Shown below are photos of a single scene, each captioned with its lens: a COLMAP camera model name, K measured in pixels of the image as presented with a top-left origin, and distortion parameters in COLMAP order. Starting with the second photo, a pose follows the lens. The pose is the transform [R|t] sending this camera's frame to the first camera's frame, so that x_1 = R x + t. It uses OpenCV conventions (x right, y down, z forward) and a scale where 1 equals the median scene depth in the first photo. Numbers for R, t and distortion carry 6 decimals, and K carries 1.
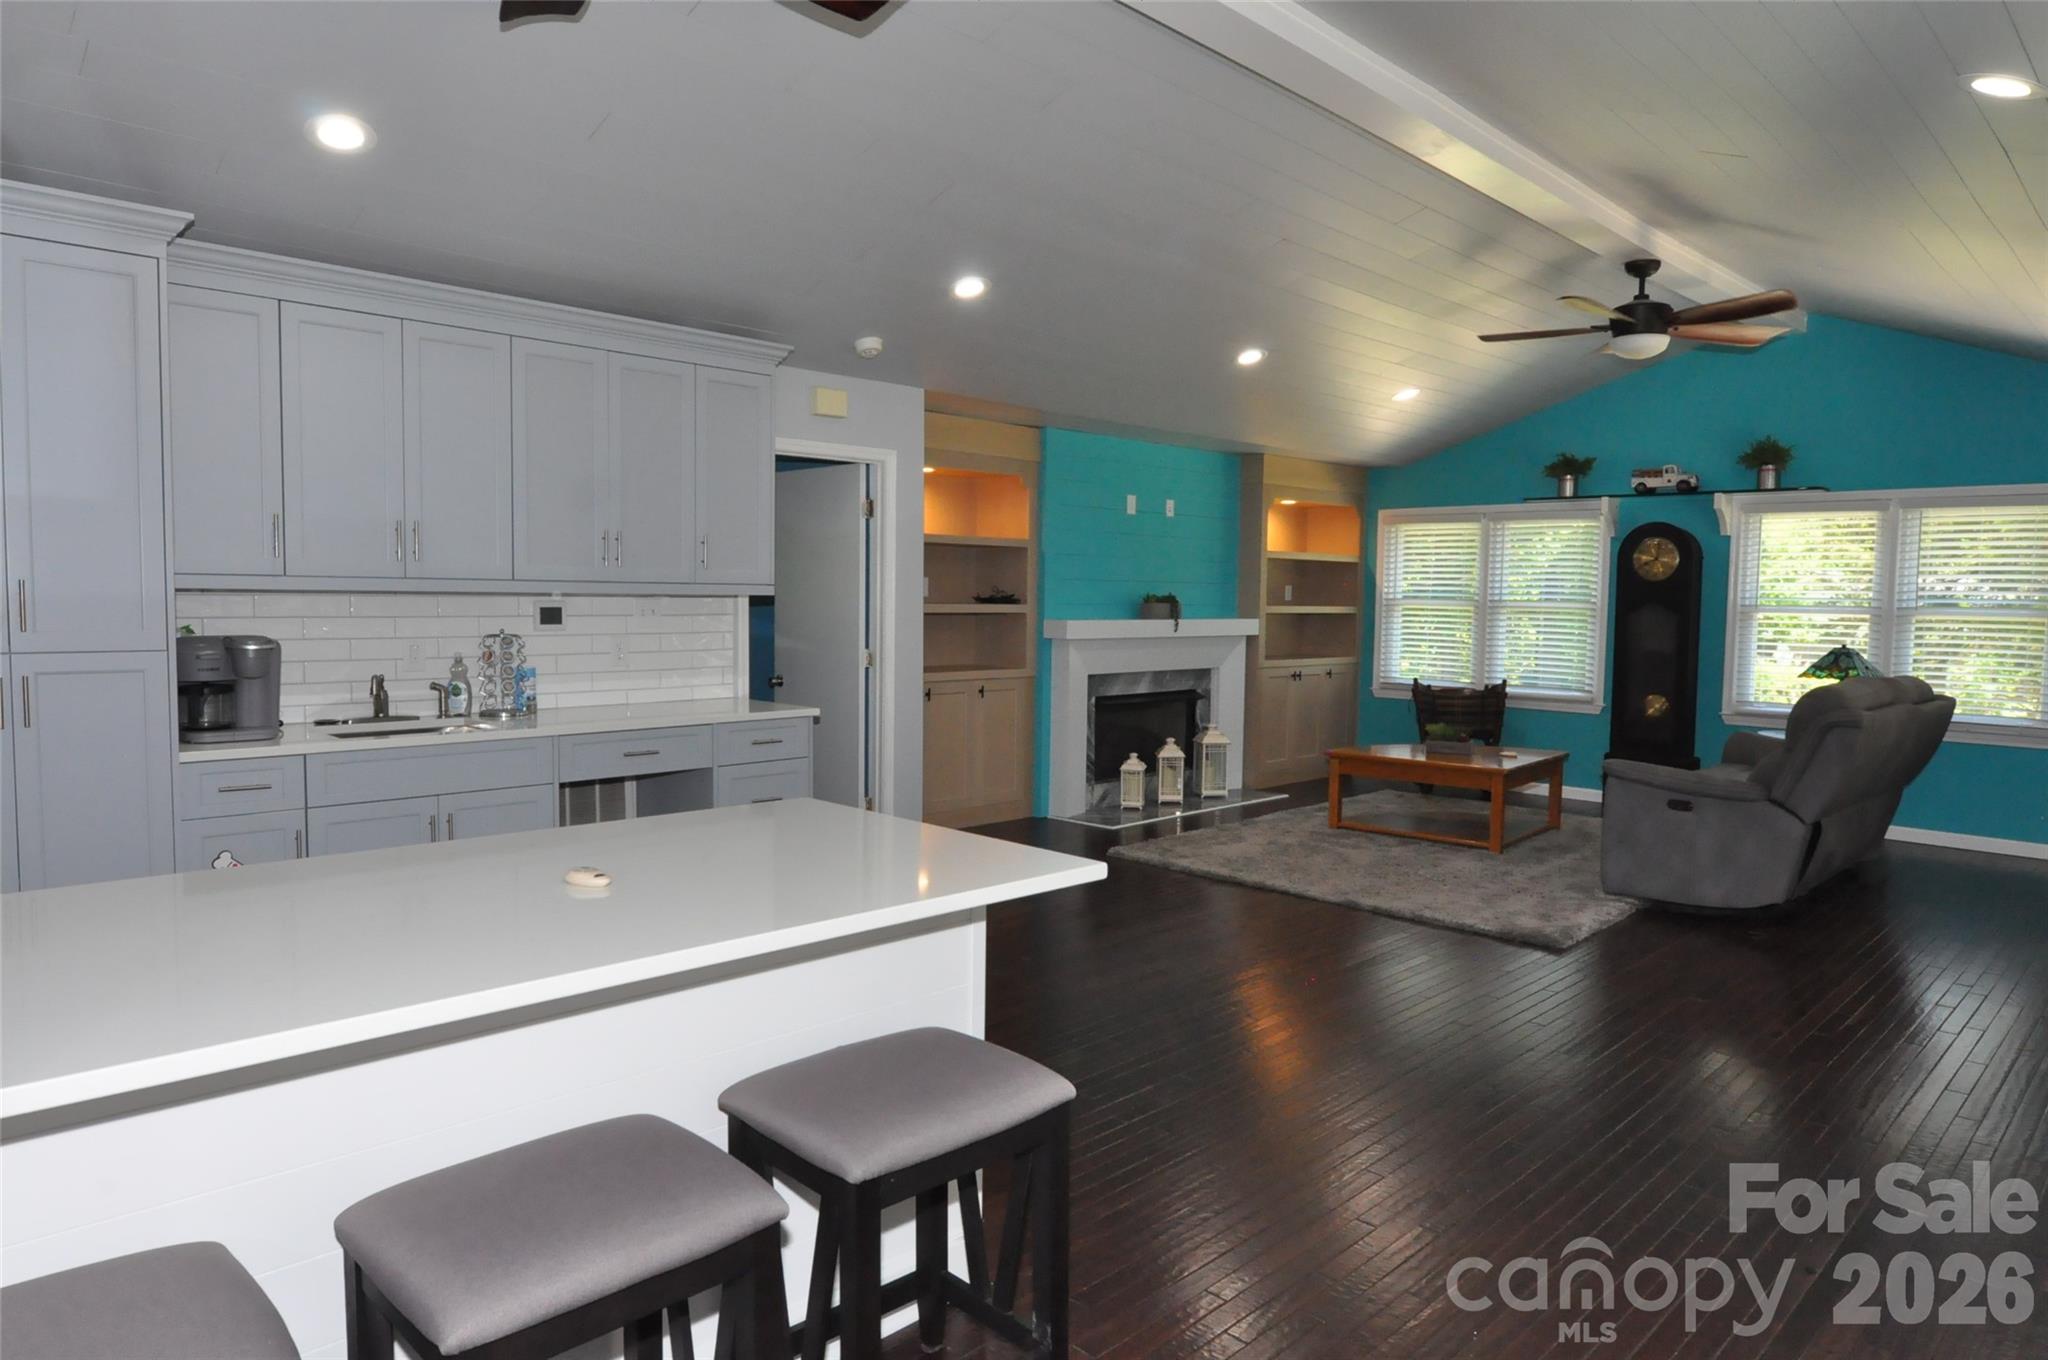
lens RADIAL K [[1242.8, 0, 1025.9], [0, 1242.8, 679.1], [0, 0, 1]] dist [-0.008148, -0.009202]
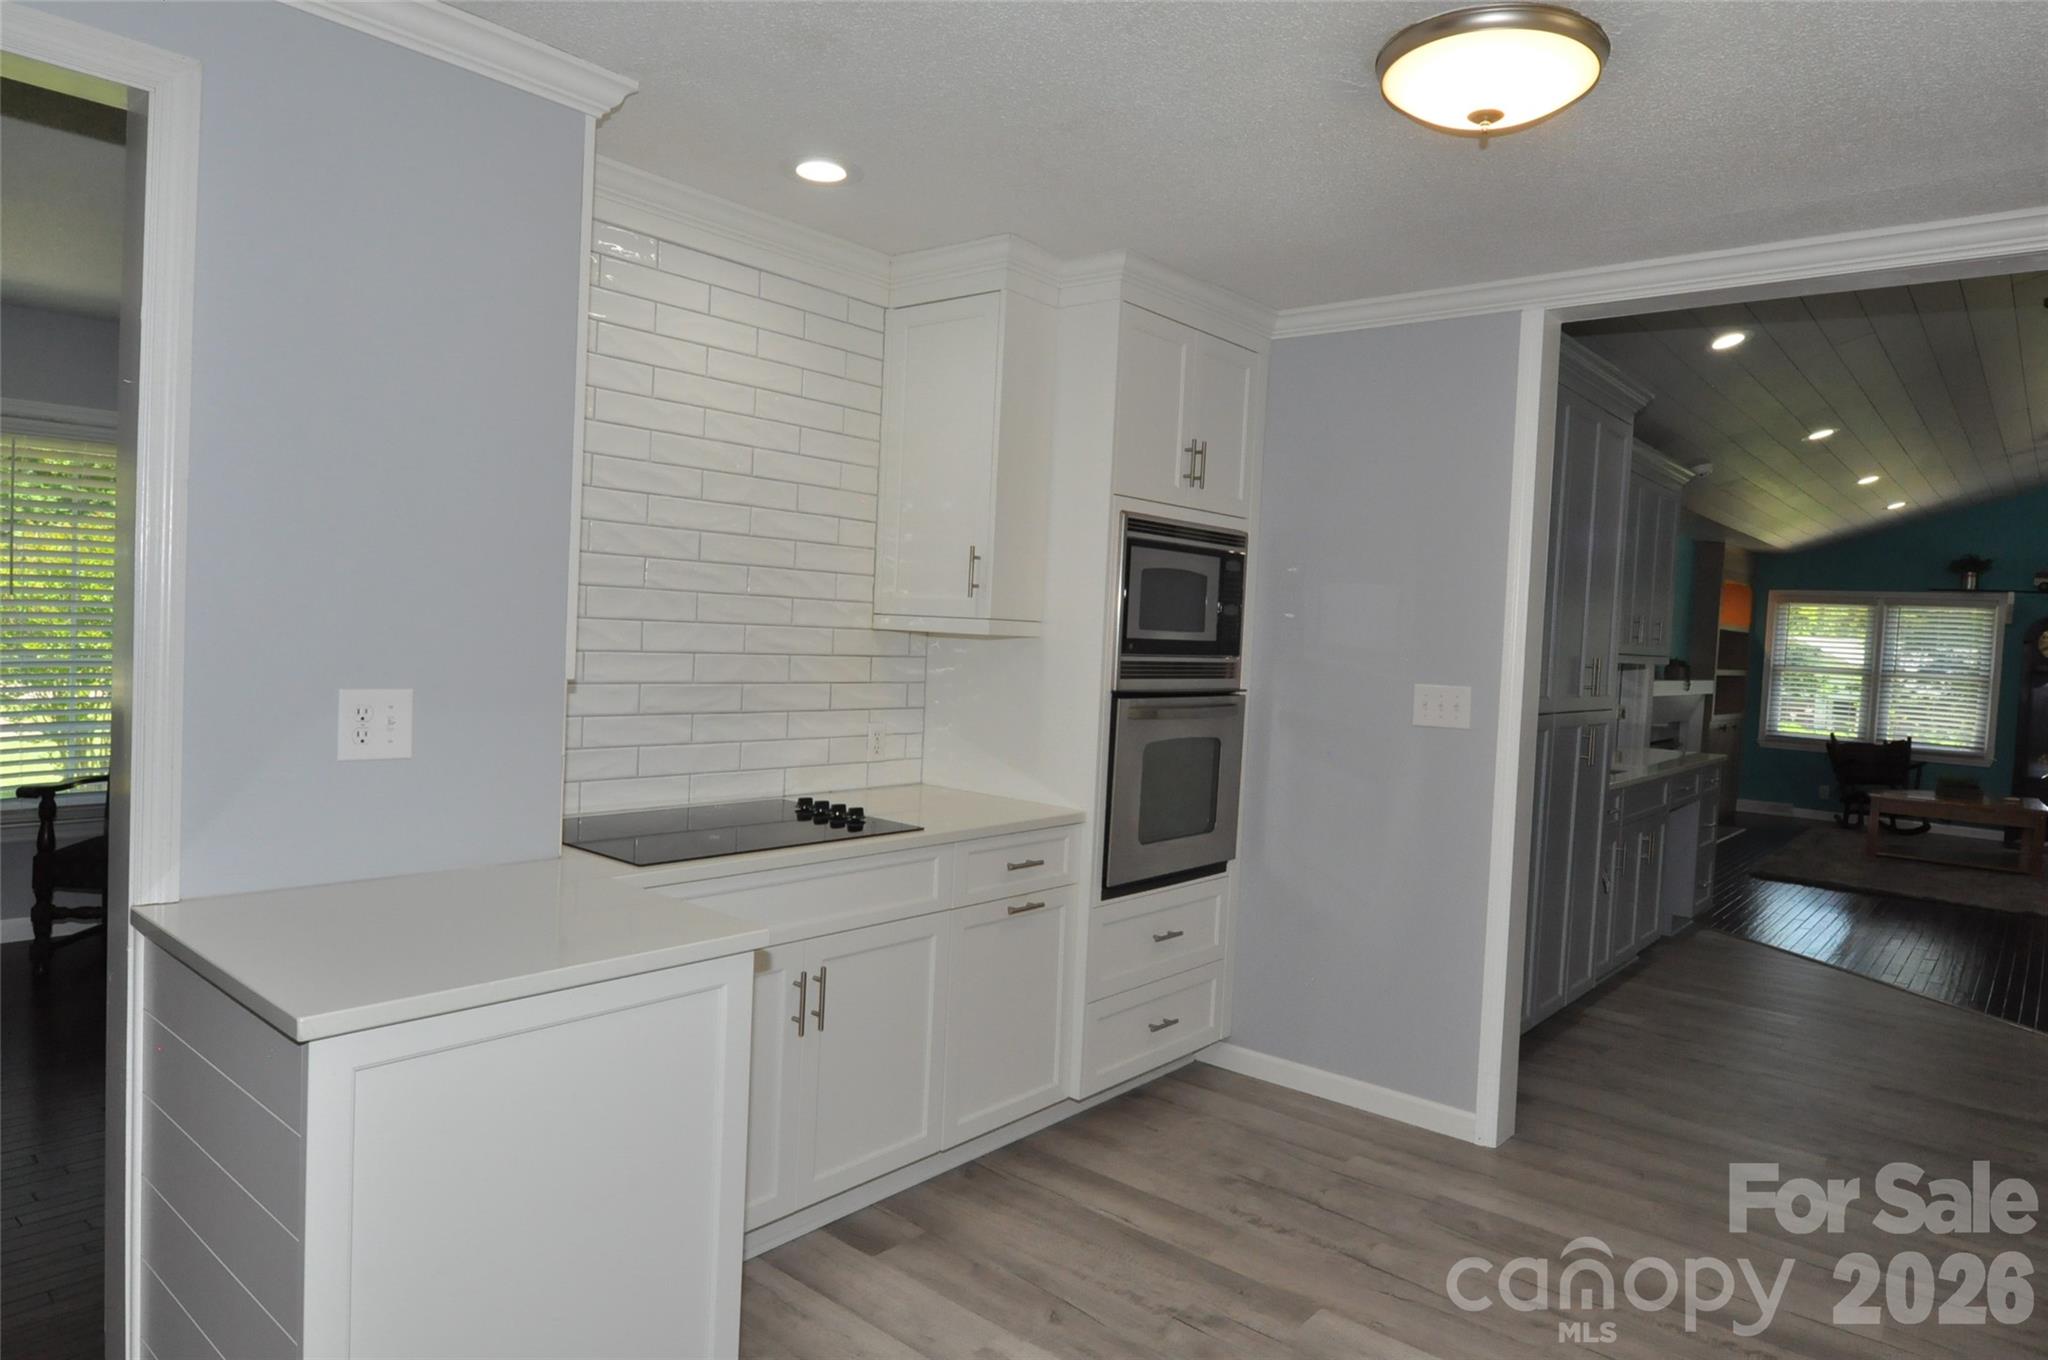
lens RADIAL K [[1242.8, 0, 1026.7], [0, 1242.8, 691.7], [0, 0, 1]] dist [-0.008148, -0.009202]
pose [[0.995769, 0.027514, 0.087672, -0.627181], [-0.026509, 0.999569, -0.012614, -0.006274], [-0.087982, 0.010237, 0.996070, -0.136742]]
